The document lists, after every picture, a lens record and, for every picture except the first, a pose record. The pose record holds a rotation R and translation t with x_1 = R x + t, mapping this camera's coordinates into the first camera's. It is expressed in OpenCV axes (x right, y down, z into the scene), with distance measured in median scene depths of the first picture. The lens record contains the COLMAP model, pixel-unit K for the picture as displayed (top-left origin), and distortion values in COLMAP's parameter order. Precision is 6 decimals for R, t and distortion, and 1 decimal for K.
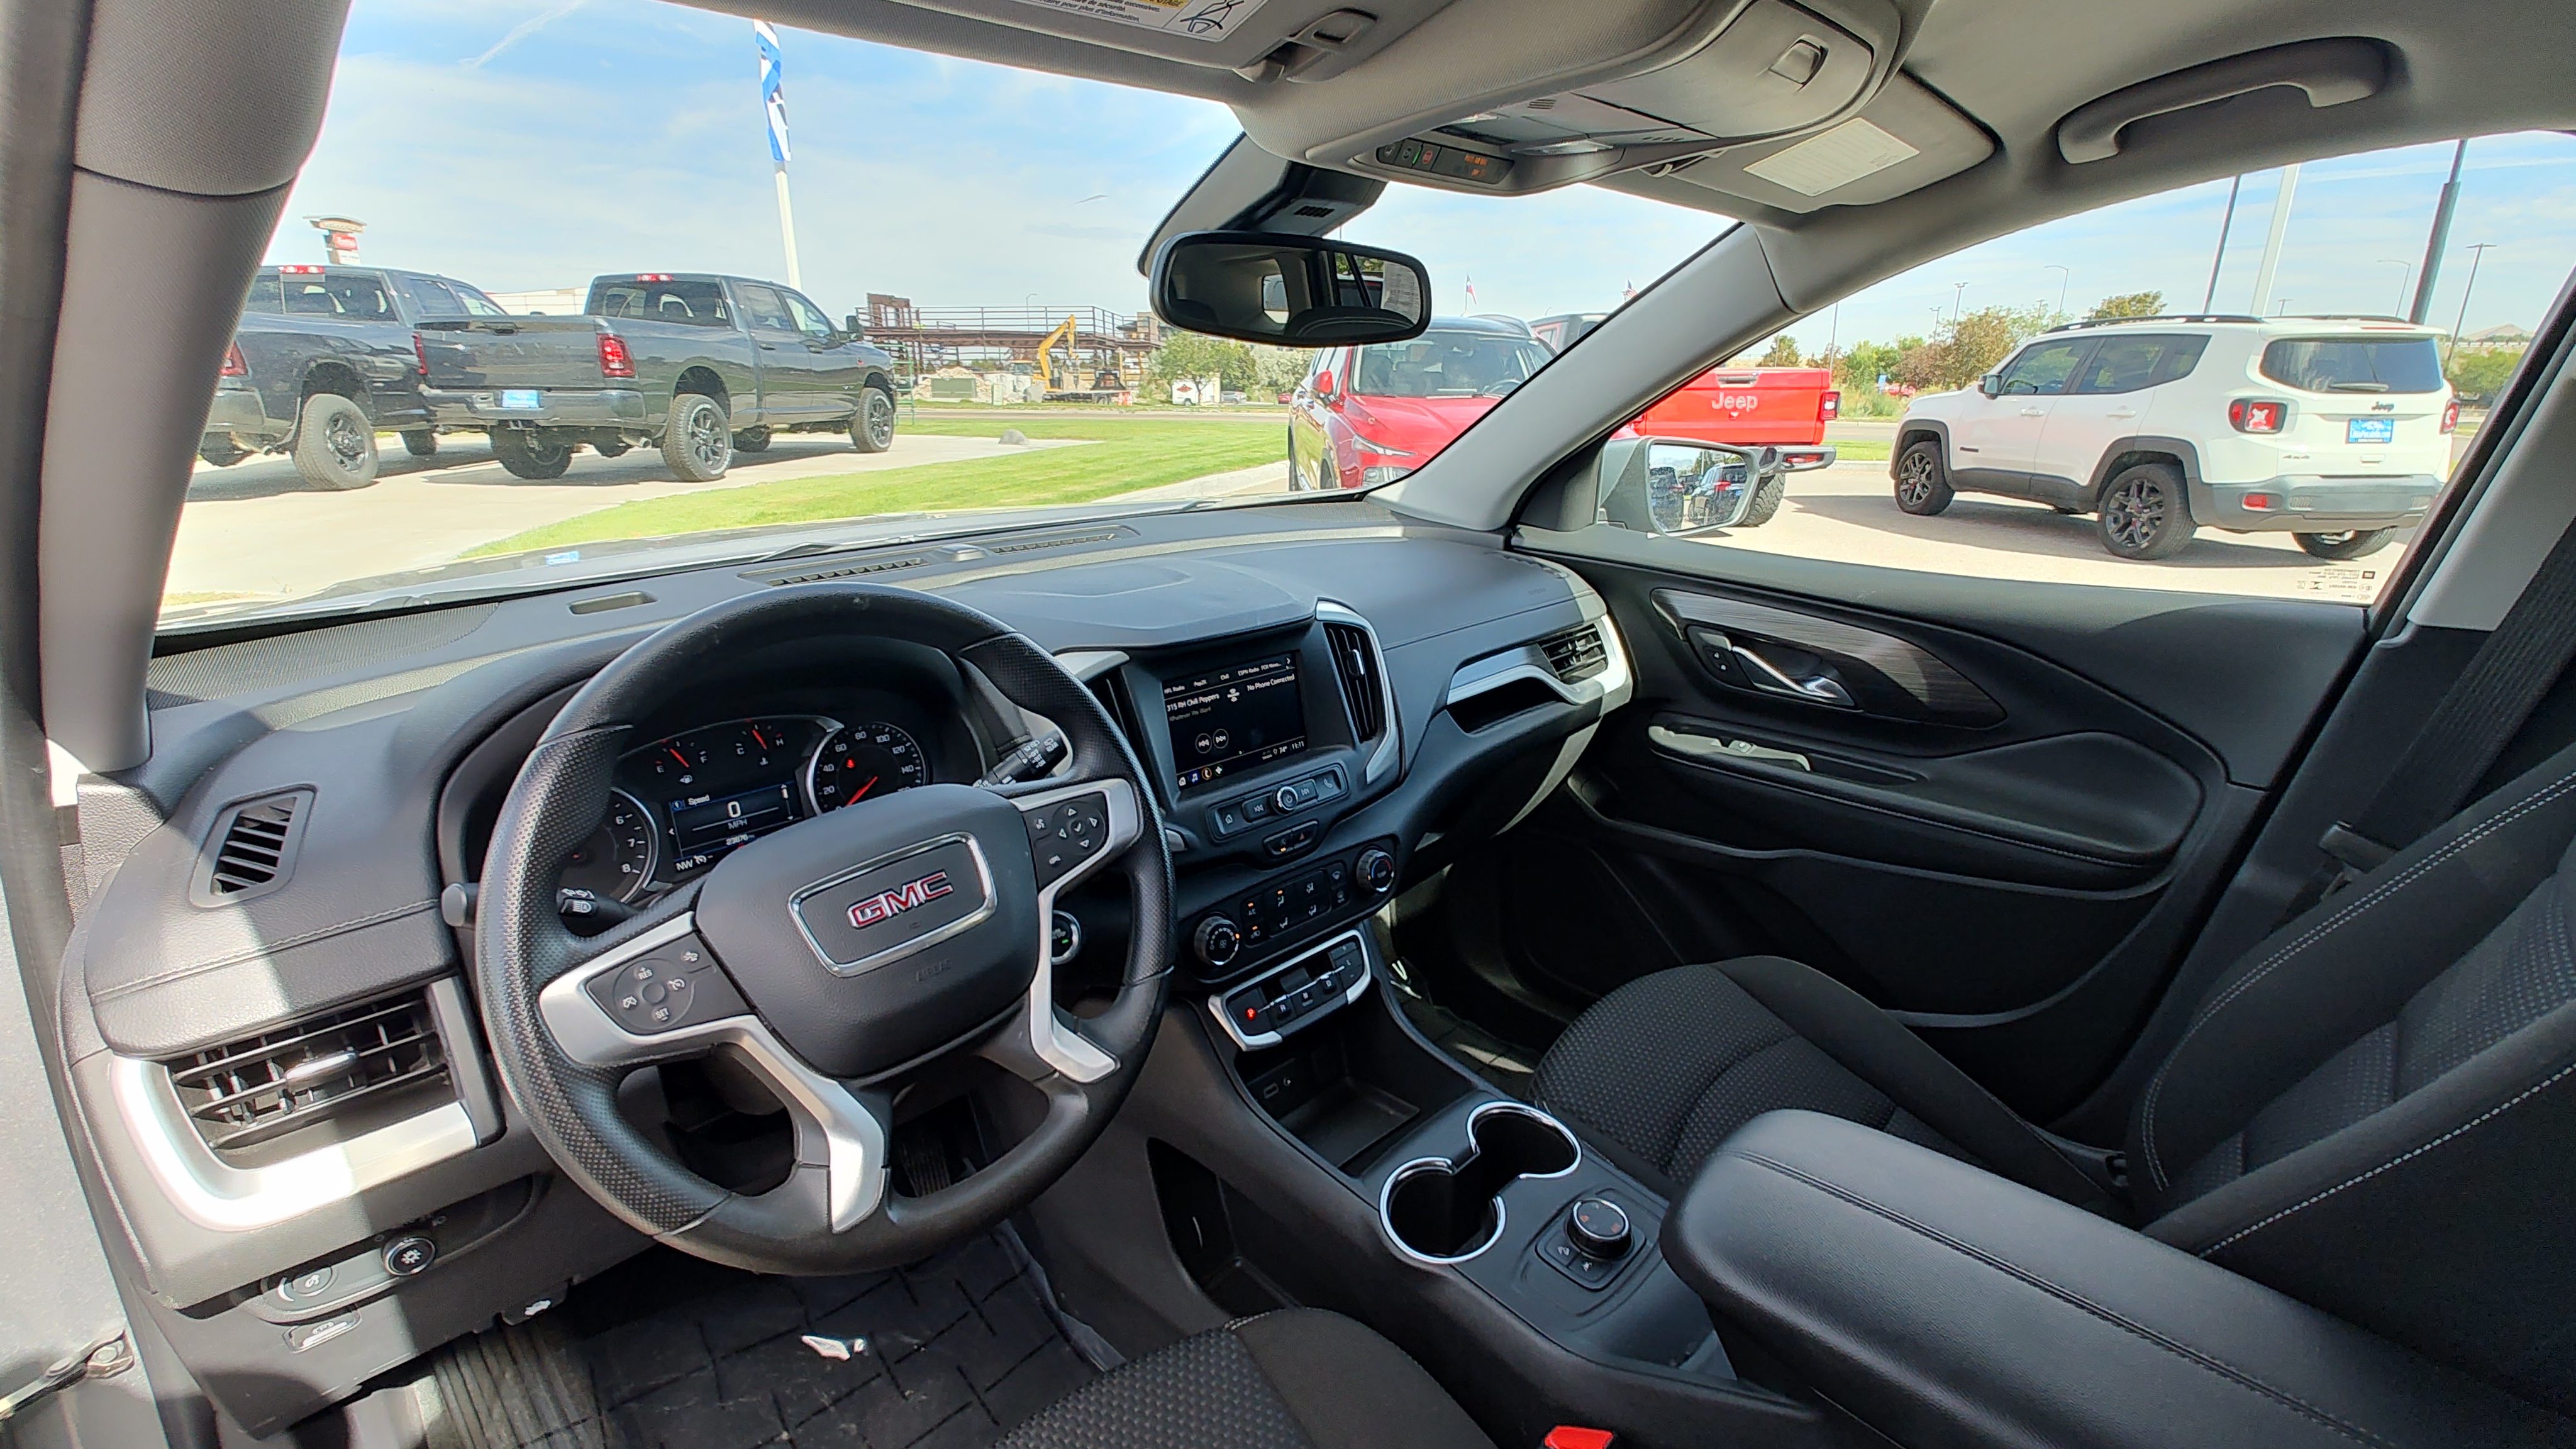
lens RADIAL K [[1086.7, 0, 1283.5], [0, 1086.7, 727.0], [0, 0, 1]] dist [0.003571, 0.000267]
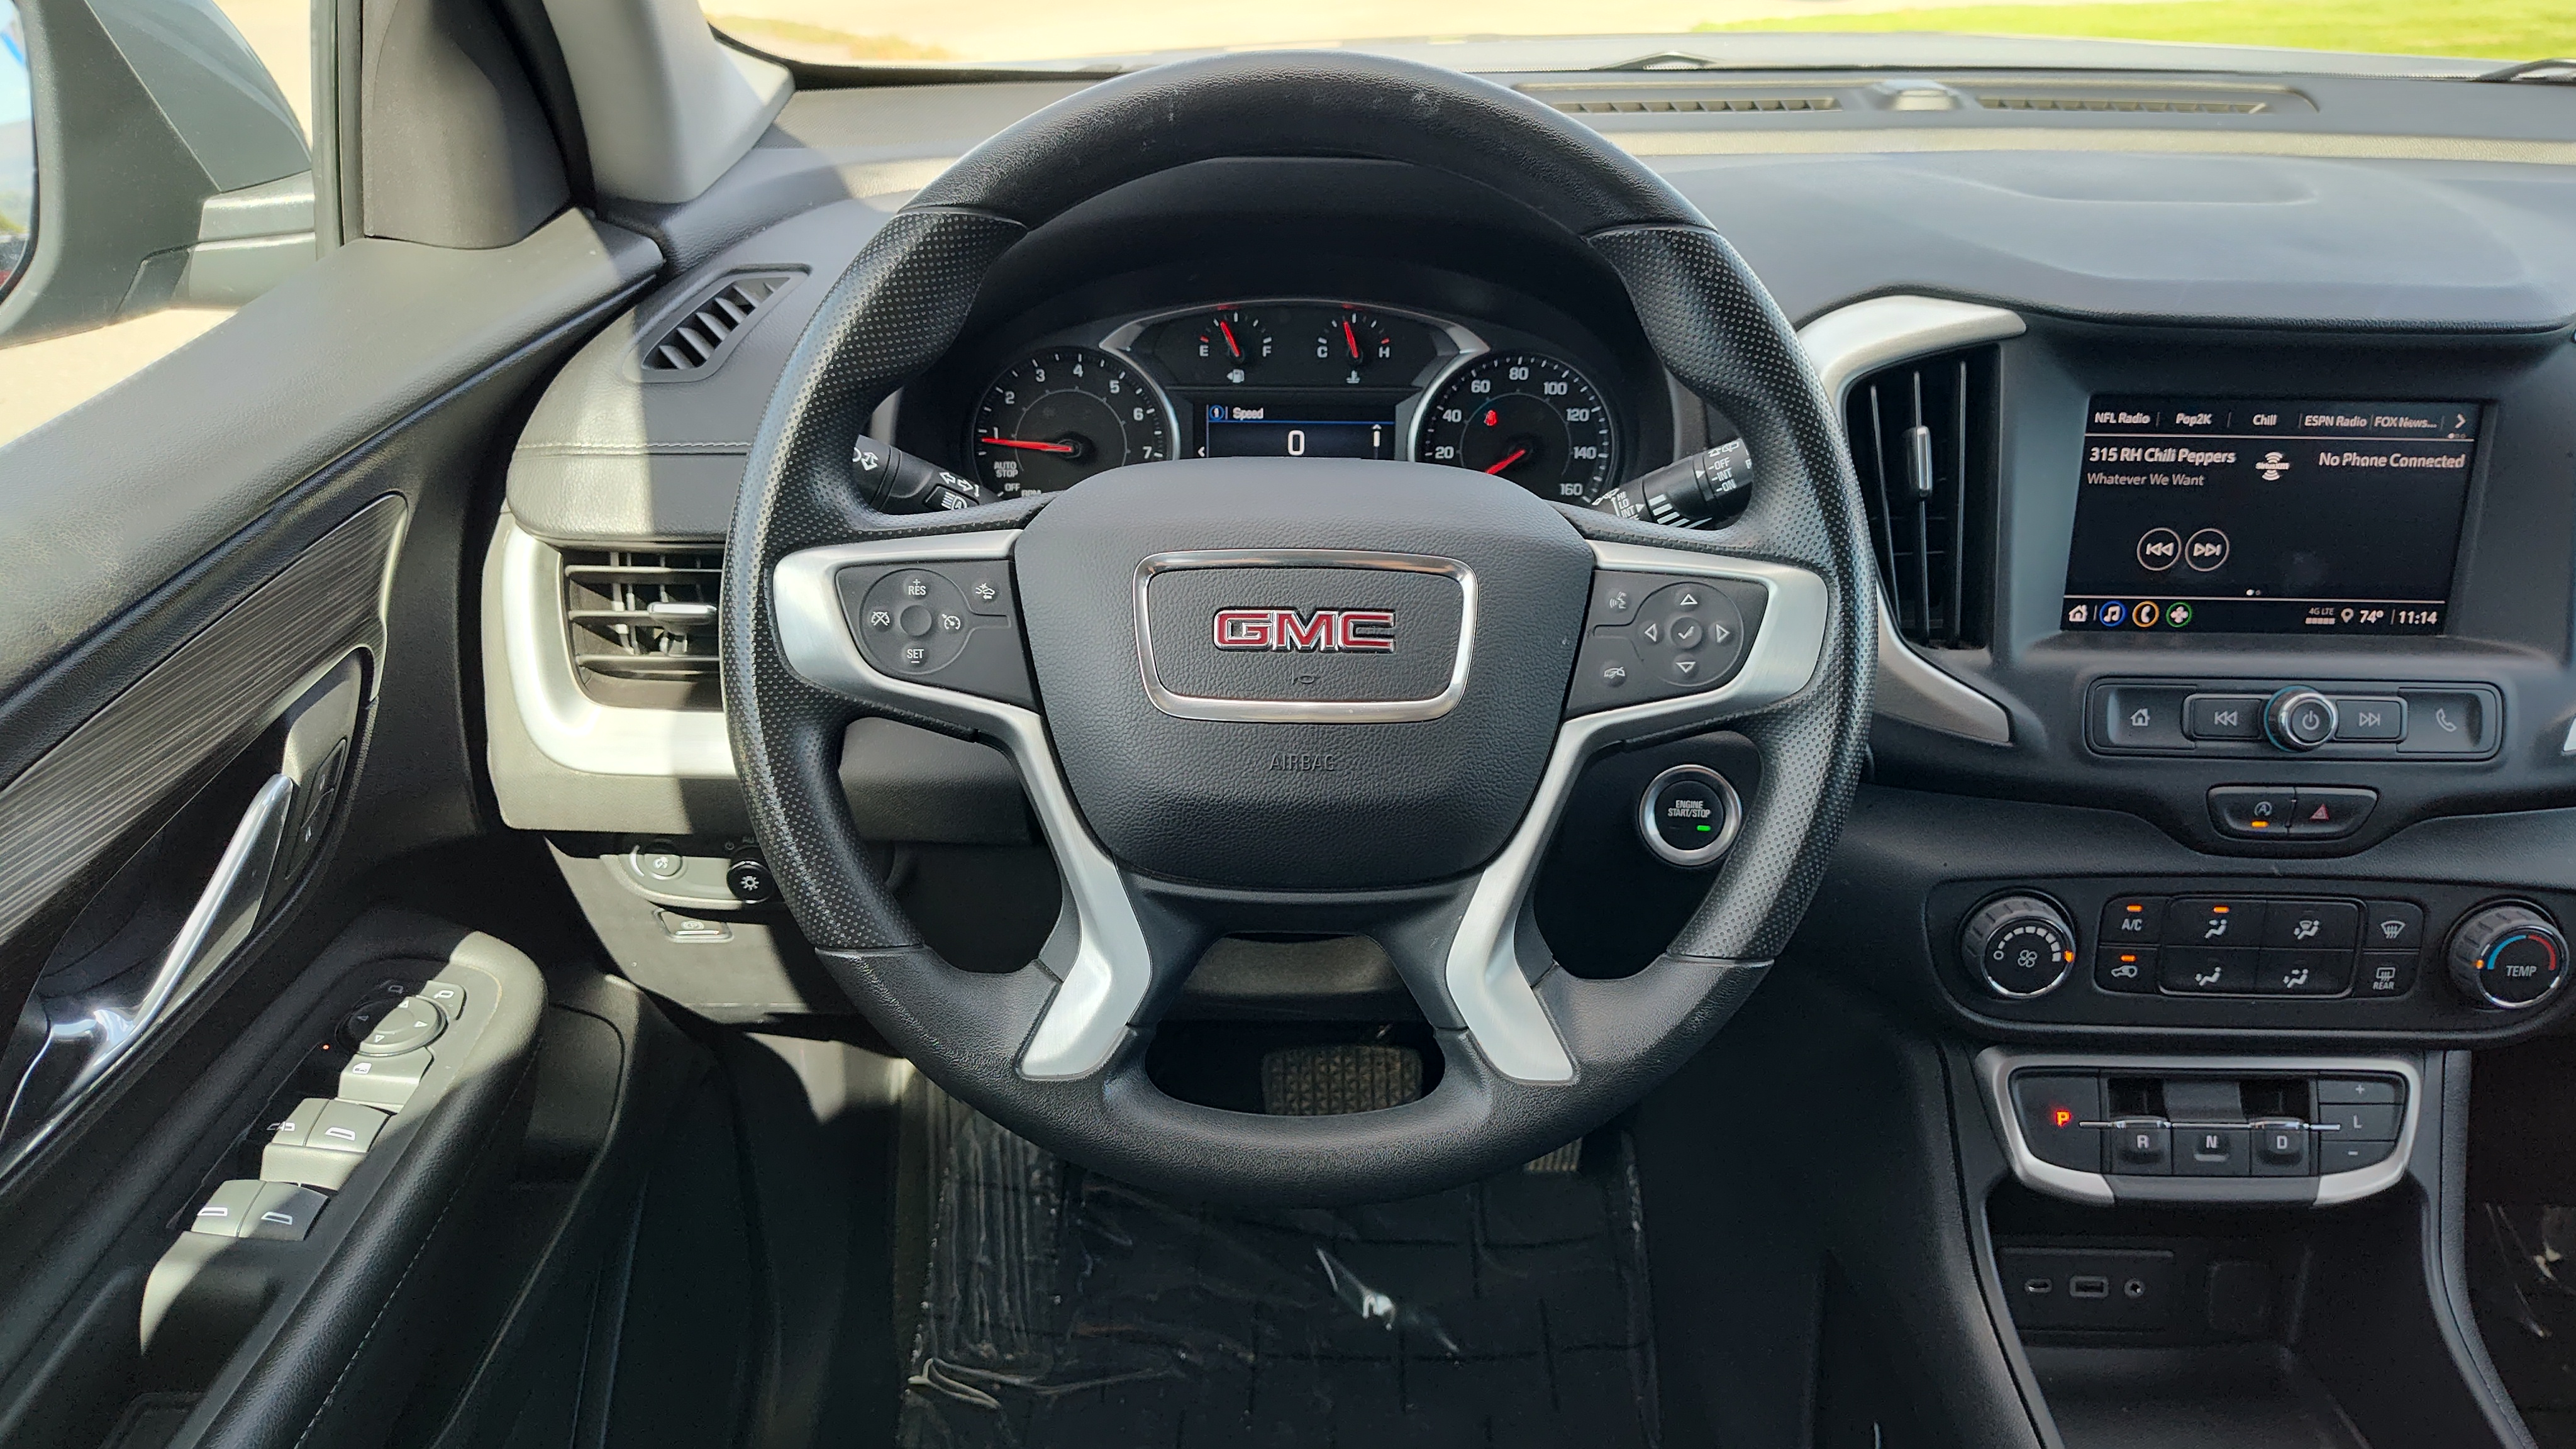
lens RADIAL K [[1806.6, 0, 1276.1], [0, 1806.6, 728.8], [0, 0, 1]] dist [0.015946, -0.007620]
pose [[0.724923, 0.321700, -0.609094, 0.146315], [-0.229489, 0.946521, 0.226787, -0.001663], [0.649478, -0.024623, 0.759982, 0.164313]]
